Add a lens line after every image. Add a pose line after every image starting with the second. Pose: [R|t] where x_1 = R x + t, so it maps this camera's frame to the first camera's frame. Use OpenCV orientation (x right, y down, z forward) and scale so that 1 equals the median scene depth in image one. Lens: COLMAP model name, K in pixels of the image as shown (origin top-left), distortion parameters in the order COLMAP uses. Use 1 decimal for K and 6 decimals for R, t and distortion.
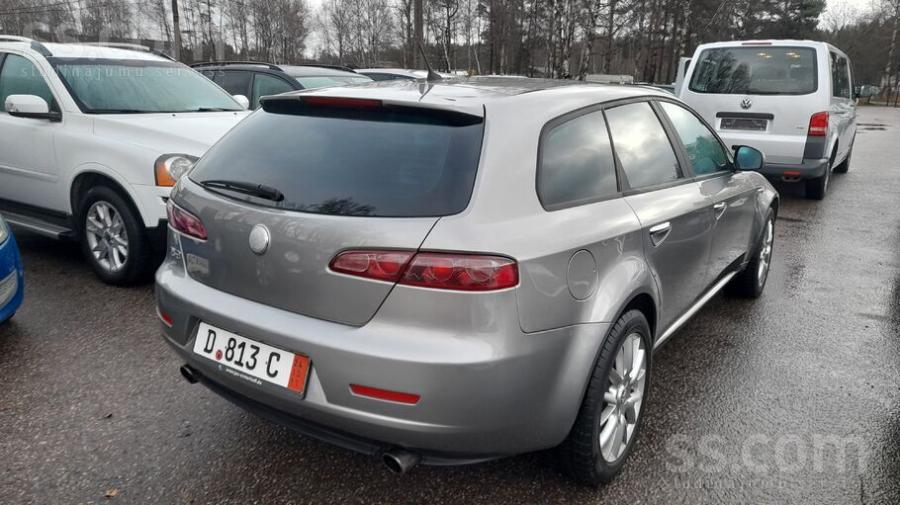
lens RADIAL K [[659.2, 0, 444.2], [0, 659.2, 221.3], [0, 0, 1]] dist [0.069334, -0.065097]
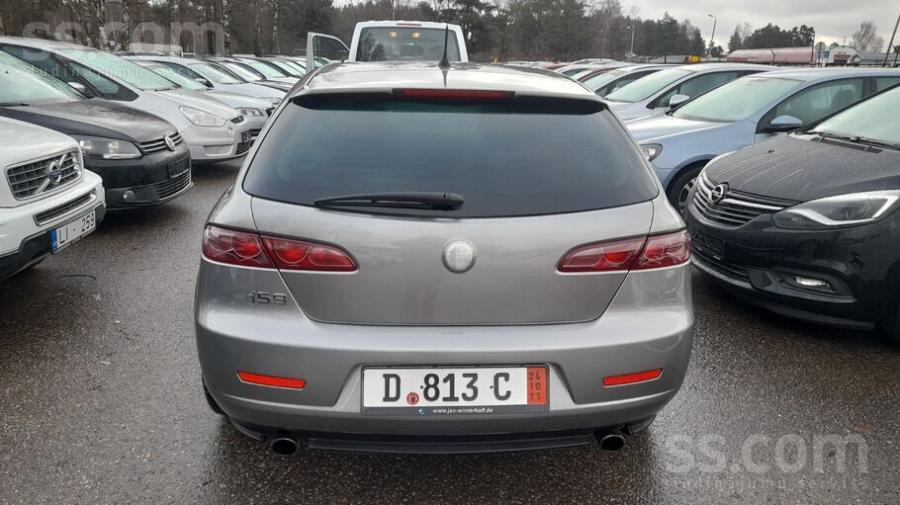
lens RADIAL K [[661.7, 0, 452.0], [0, 661.7, 220.7], [0, 0, 1]] dist [0.077410, -0.087076]
pose [[0.782518, -0.146329, 0.605188, -0.684000], [0.121827, 0.989187, 0.081653, -0.076696], [-0.610593, 0.009833, 0.791884, 0.257042]]
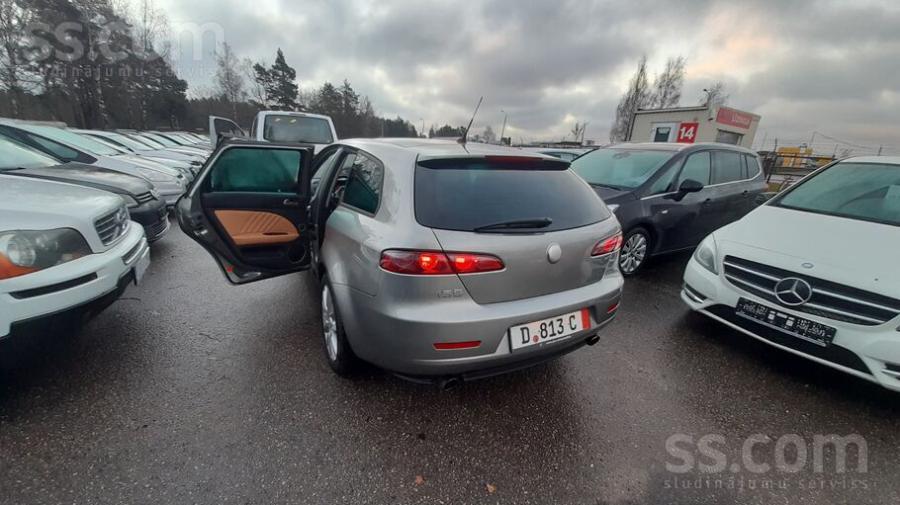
lens RADIAL K [[357.8, 0, 448.7], [0, 357.8, 255.6], [0, 0, 1]] dist [0.018237, -0.017219]
pose [[0.450365, -0.258112, 0.854722, -0.921538], [0.149537, 0.965586, 0.212798, -0.151550], [-0.880233, 0.031975, 0.473463, 0.691275]]
